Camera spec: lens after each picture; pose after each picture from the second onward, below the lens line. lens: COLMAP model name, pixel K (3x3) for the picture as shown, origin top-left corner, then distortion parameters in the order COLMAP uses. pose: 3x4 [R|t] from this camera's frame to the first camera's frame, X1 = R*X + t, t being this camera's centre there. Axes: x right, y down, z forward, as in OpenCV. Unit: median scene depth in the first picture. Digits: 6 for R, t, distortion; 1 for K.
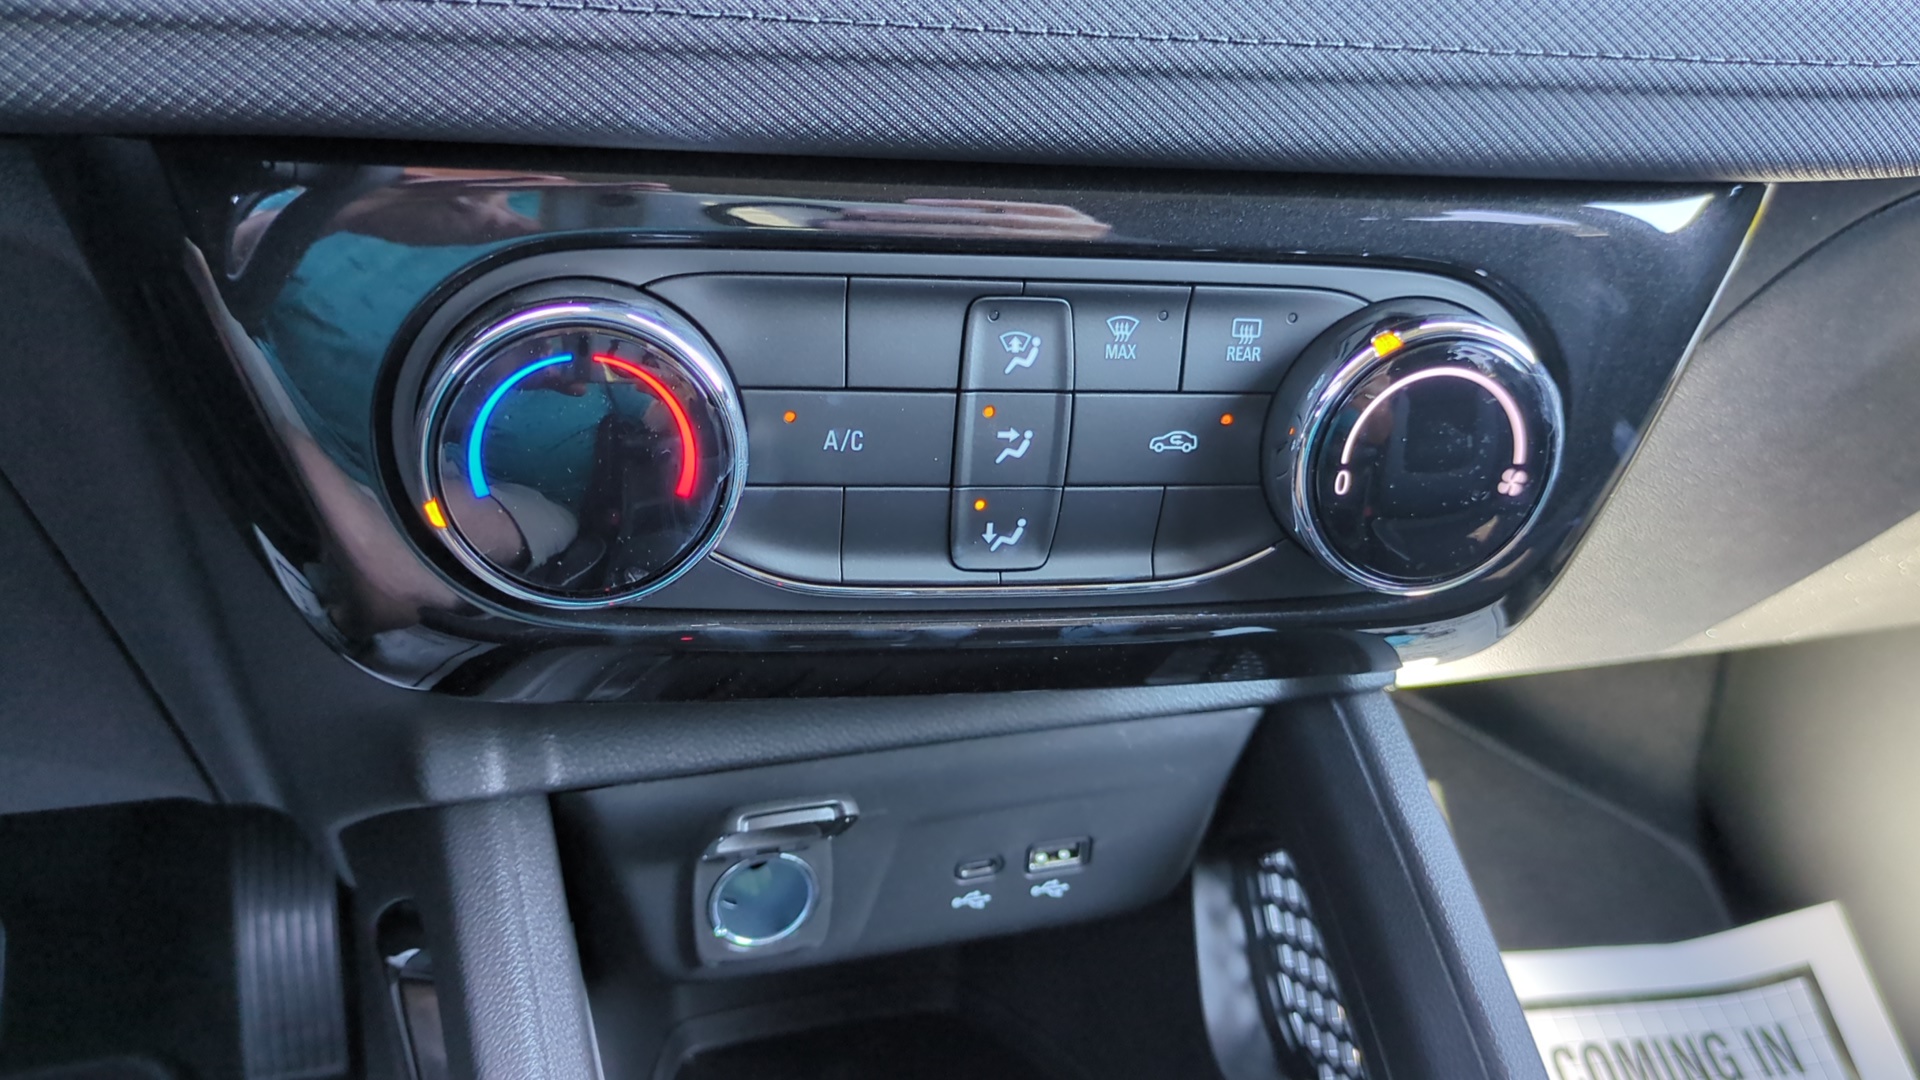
lens RADIAL K [[1571.1, 0, 958.6], [0, 1571.1, 530.1], [0, 0, 1]] dist [0.039668, -0.056807]
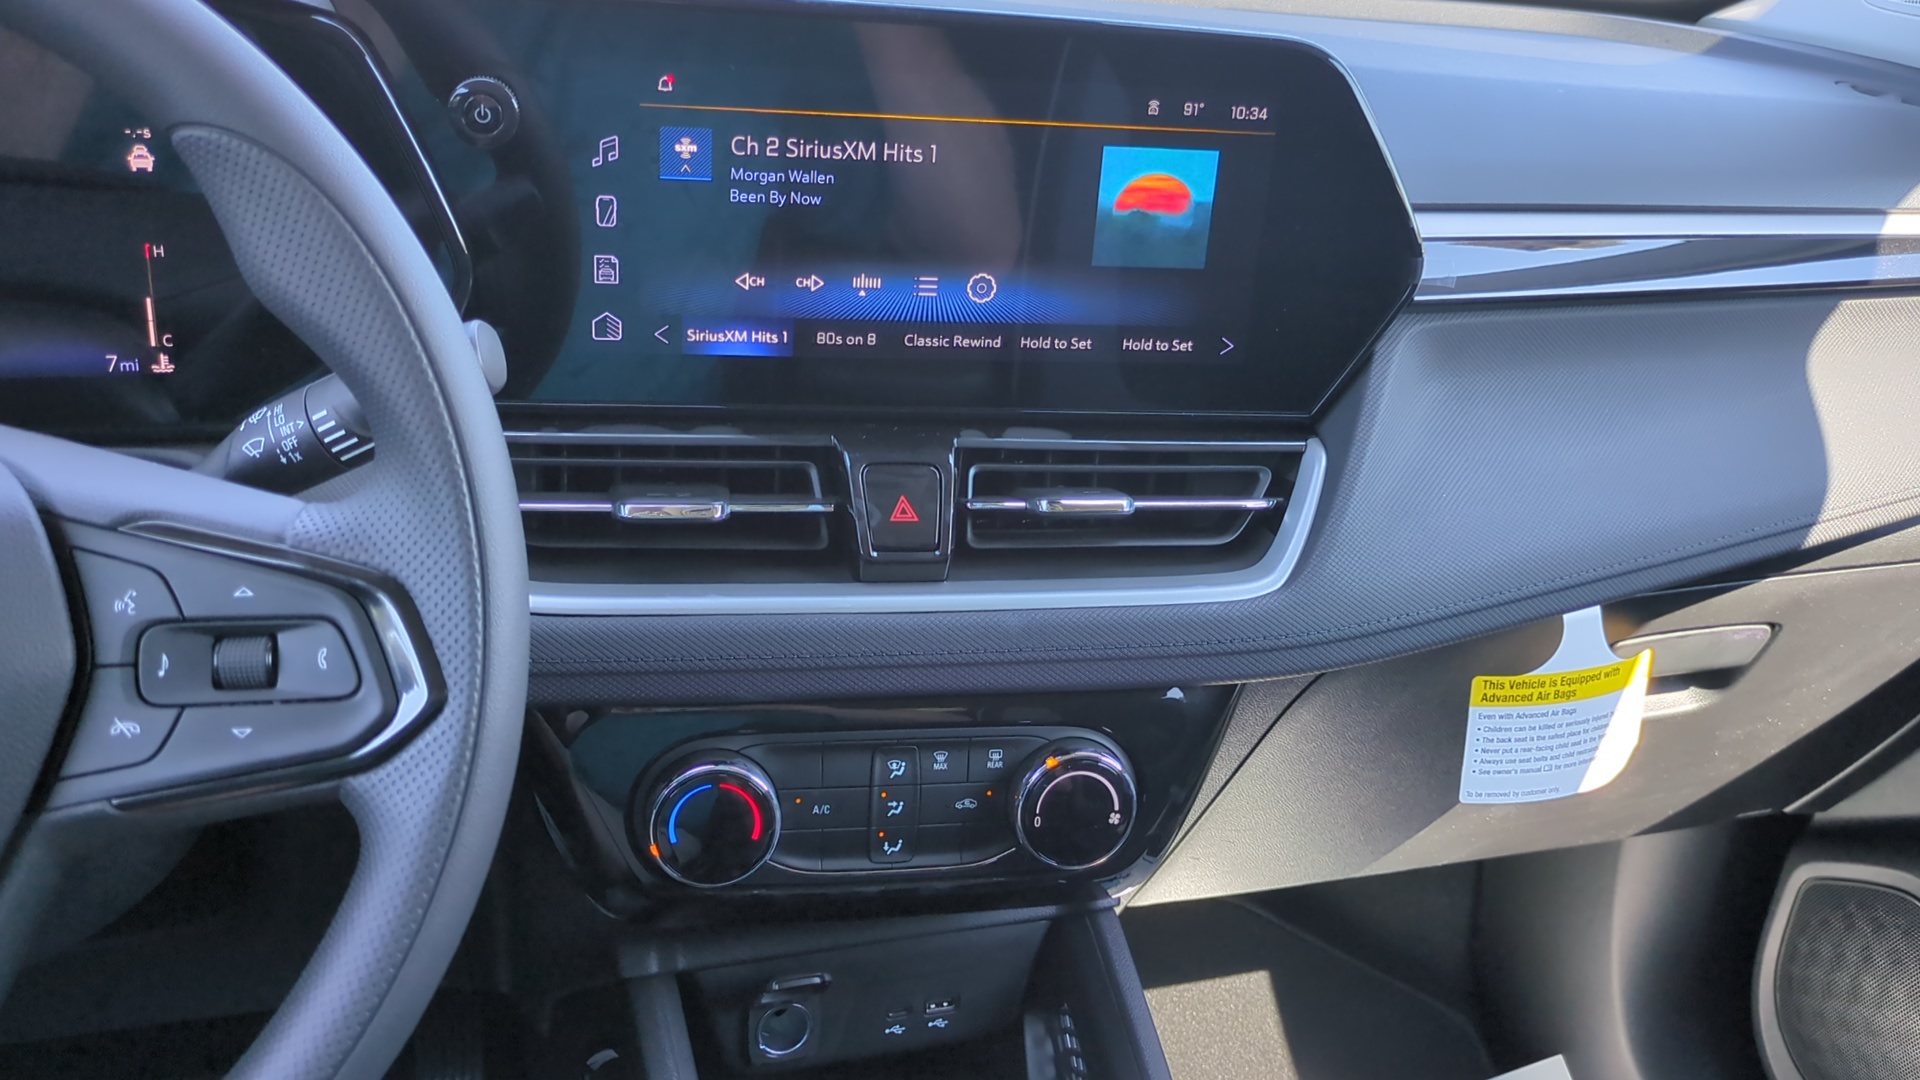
lens RADIAL K [[1571.1, 0, 958.6], [0, 1571.1, 530.1], [0, 0, 1]] dist [0.039668, -0.056807]
pose [[0.999738, -0.021875, 0.006788, 0.101955], [0.022563, 0.991540, -0.127822, -0.135943], [-0.003934, 0.127941, 0.991774, -1.129119]]
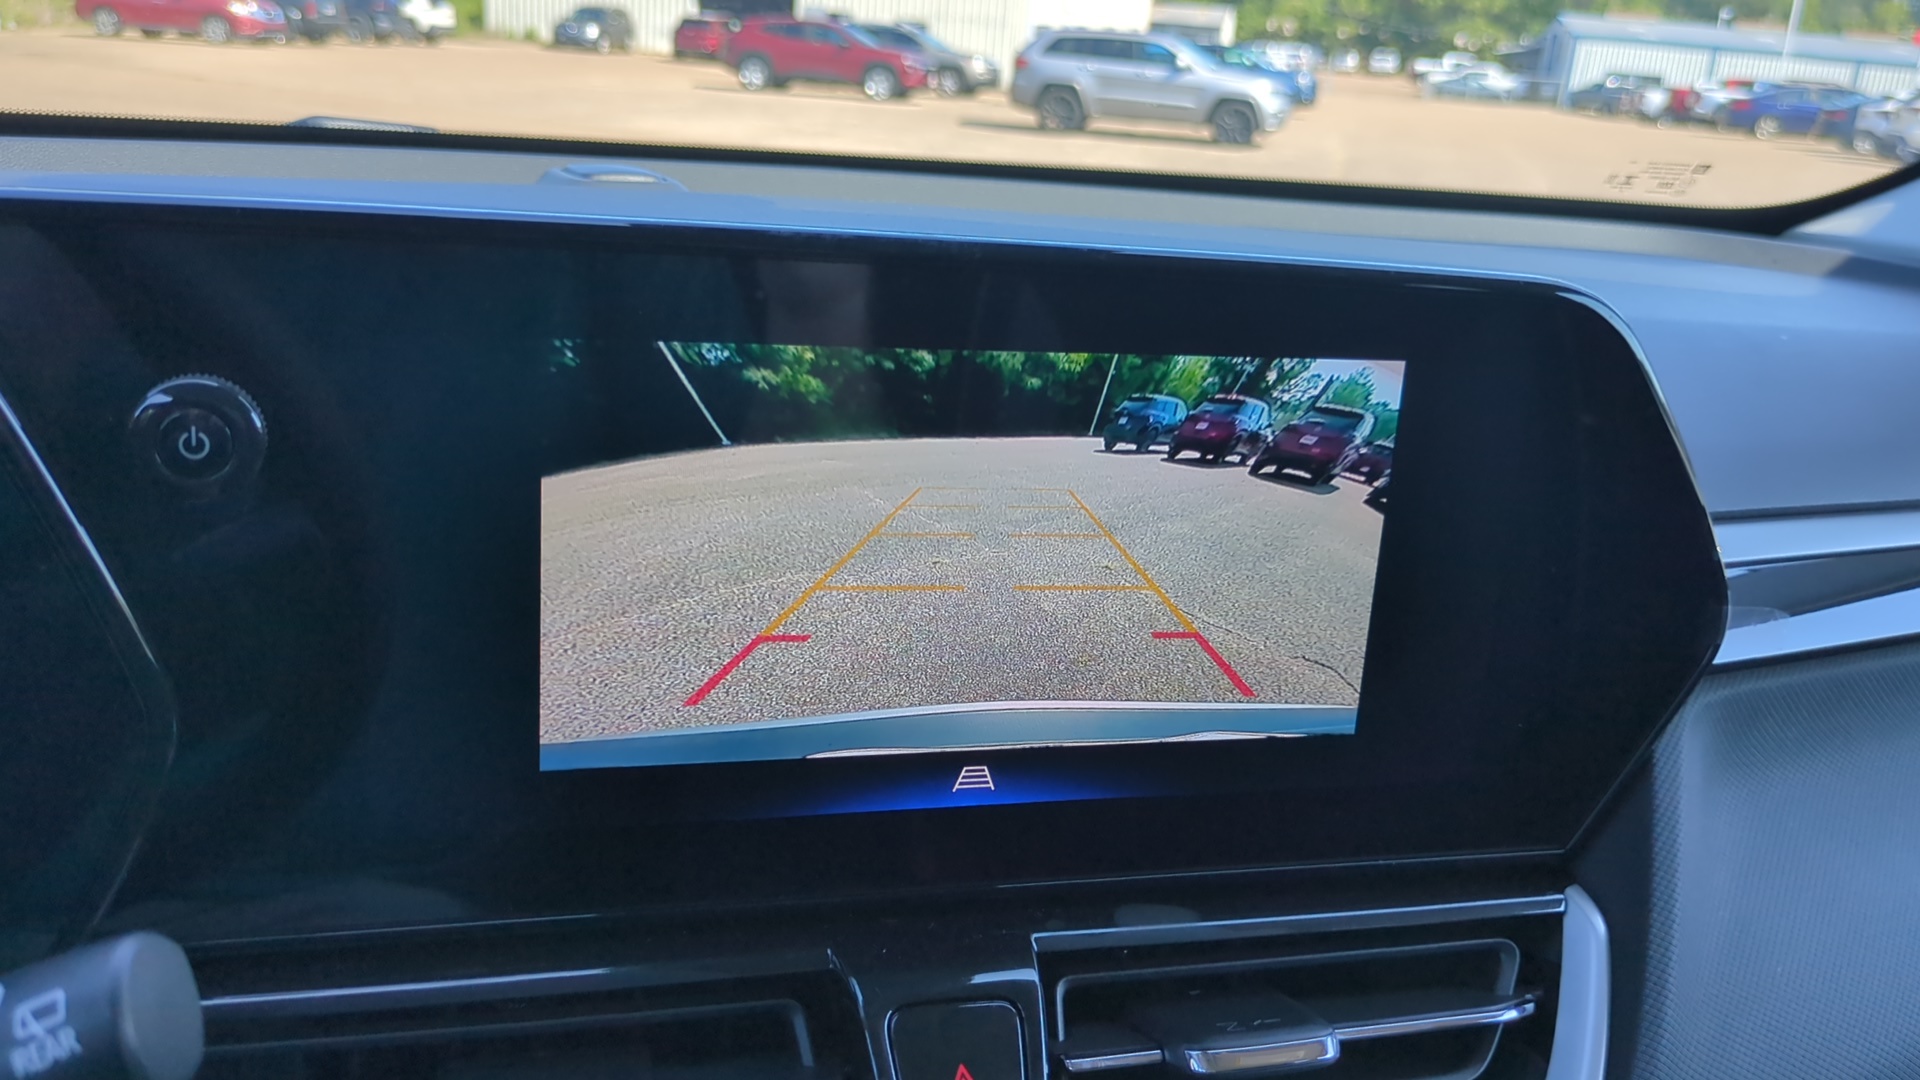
lens RADIAL K [[1609.3, 0, 948.4], [0, 1609.3, 537.5], [0, 0, 1]] dist [0.019061, -0.008852]
pose [[0.992868, -0.050509, 0.107994, -0.063673], [0.076031, 0.965971, -0.247223, -0.500581], [-0.091832, 0.253671, 0.962922, -0.407997]]
